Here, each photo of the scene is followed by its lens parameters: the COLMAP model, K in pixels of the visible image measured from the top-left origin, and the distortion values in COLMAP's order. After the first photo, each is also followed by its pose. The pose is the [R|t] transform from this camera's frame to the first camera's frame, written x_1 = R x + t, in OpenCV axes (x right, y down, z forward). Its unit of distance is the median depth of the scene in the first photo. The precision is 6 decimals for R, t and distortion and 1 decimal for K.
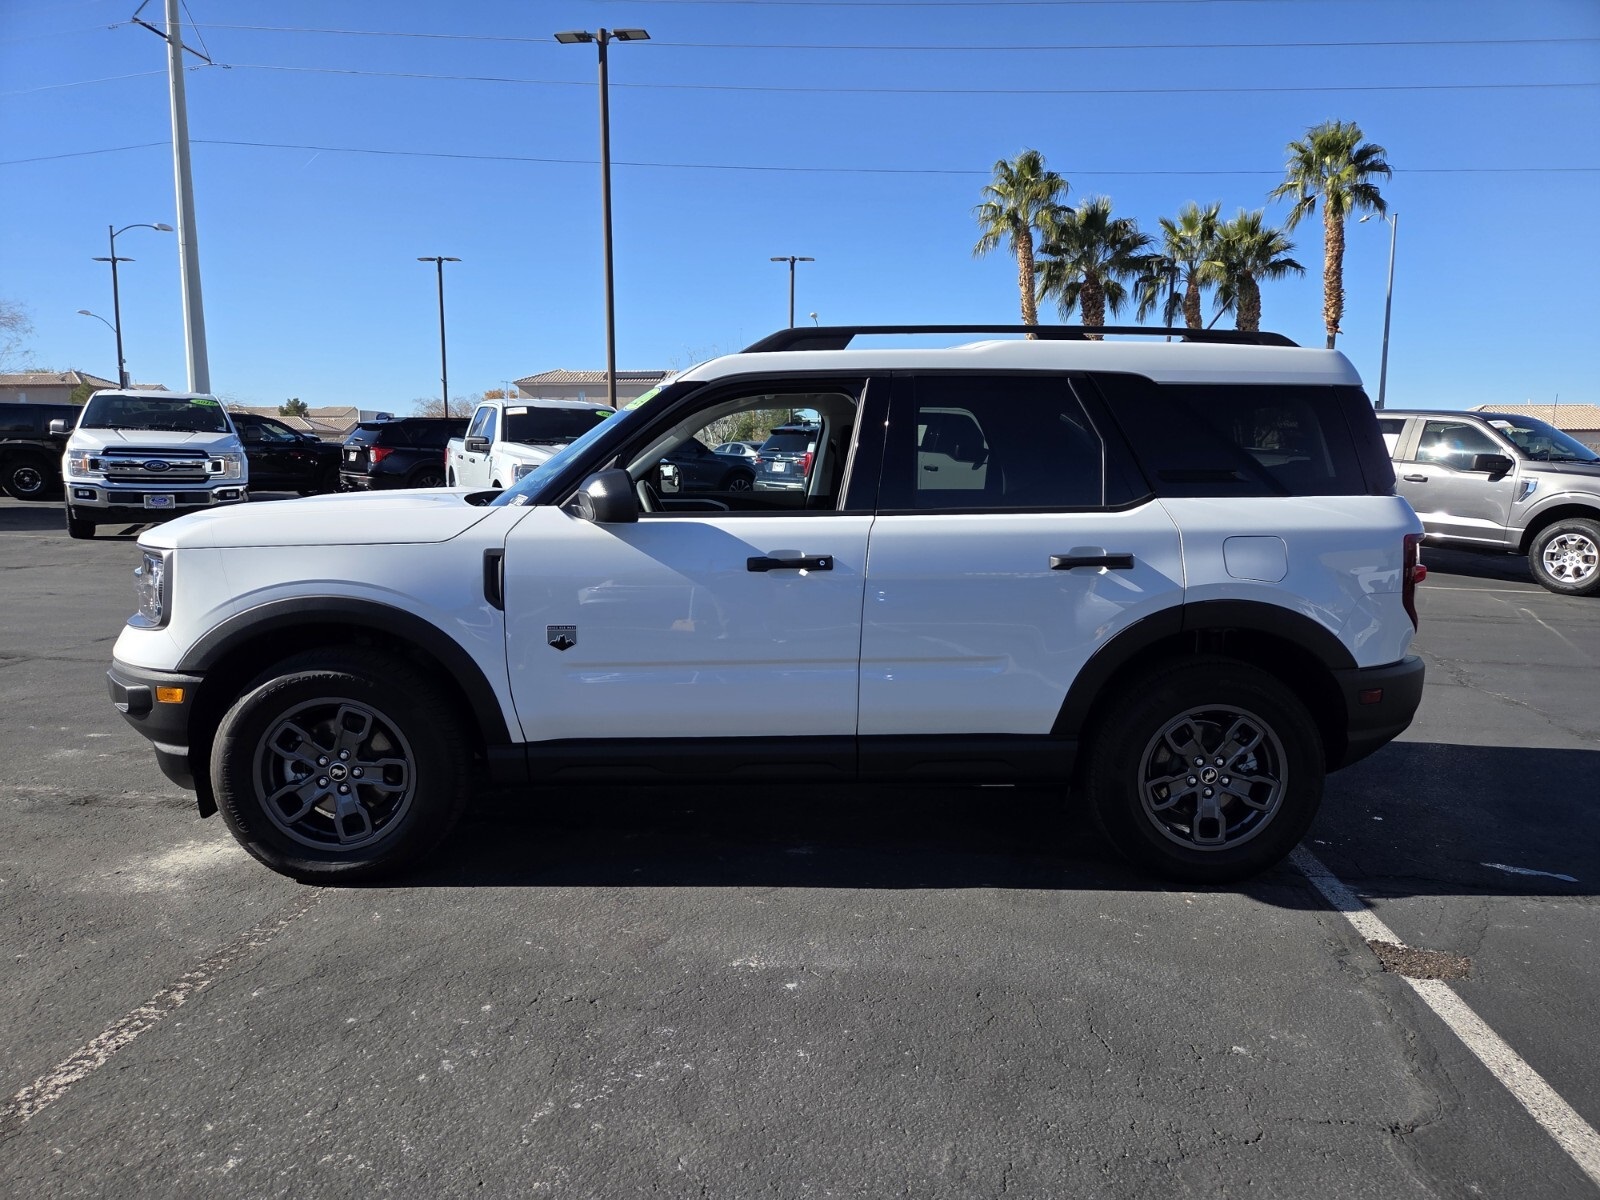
lens RADIAL K [[1122.1, 0, 766.3], [0, 1122.1, 595.9], [0, 0, 1]] dist [0.067506, -0.069896]
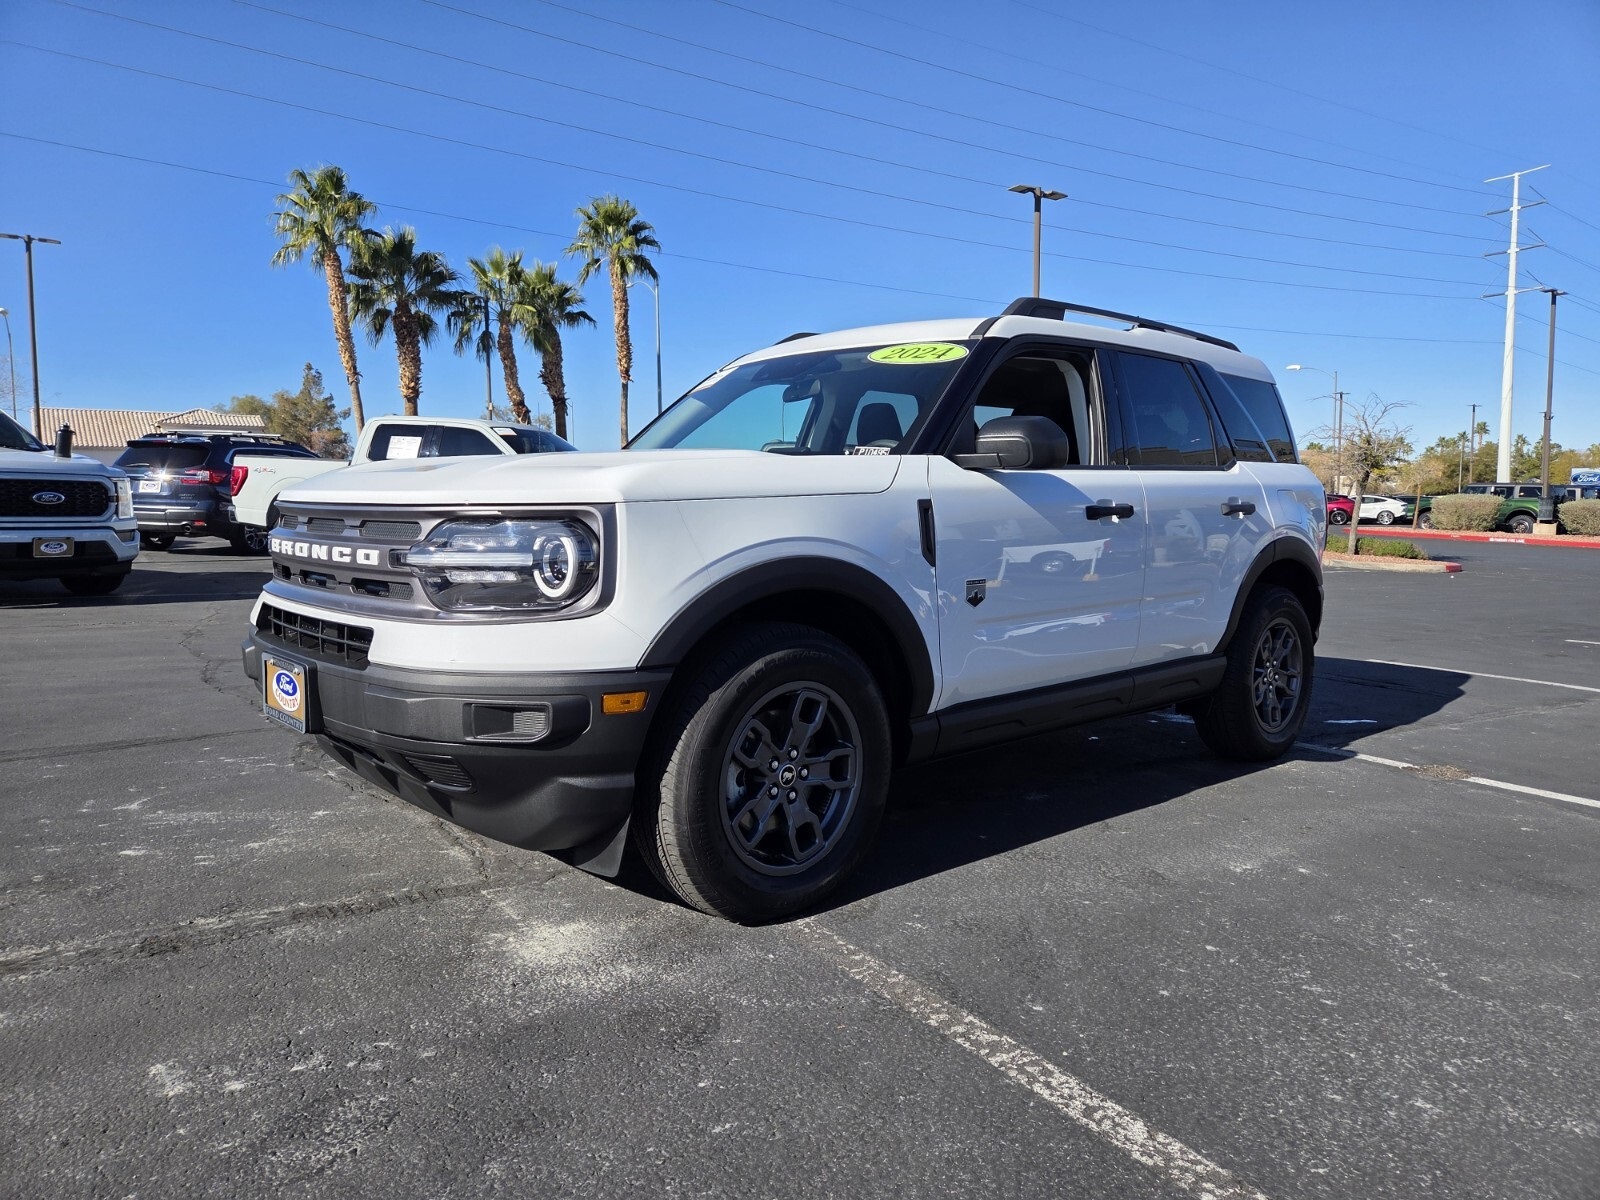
lens RADIAL K [[1122.1, 0, 766.3], [0, 1122.1, 595.9], [0, 0, 1]] dist [0.067506, -0.069896]
pose [[0.749093, -0.055095, 0.660170, -0.151721], [0.080352, 0.996734, -0.007992, 0.005366], [-0.657574, 0.059033, 0.751074, 0.066070]]
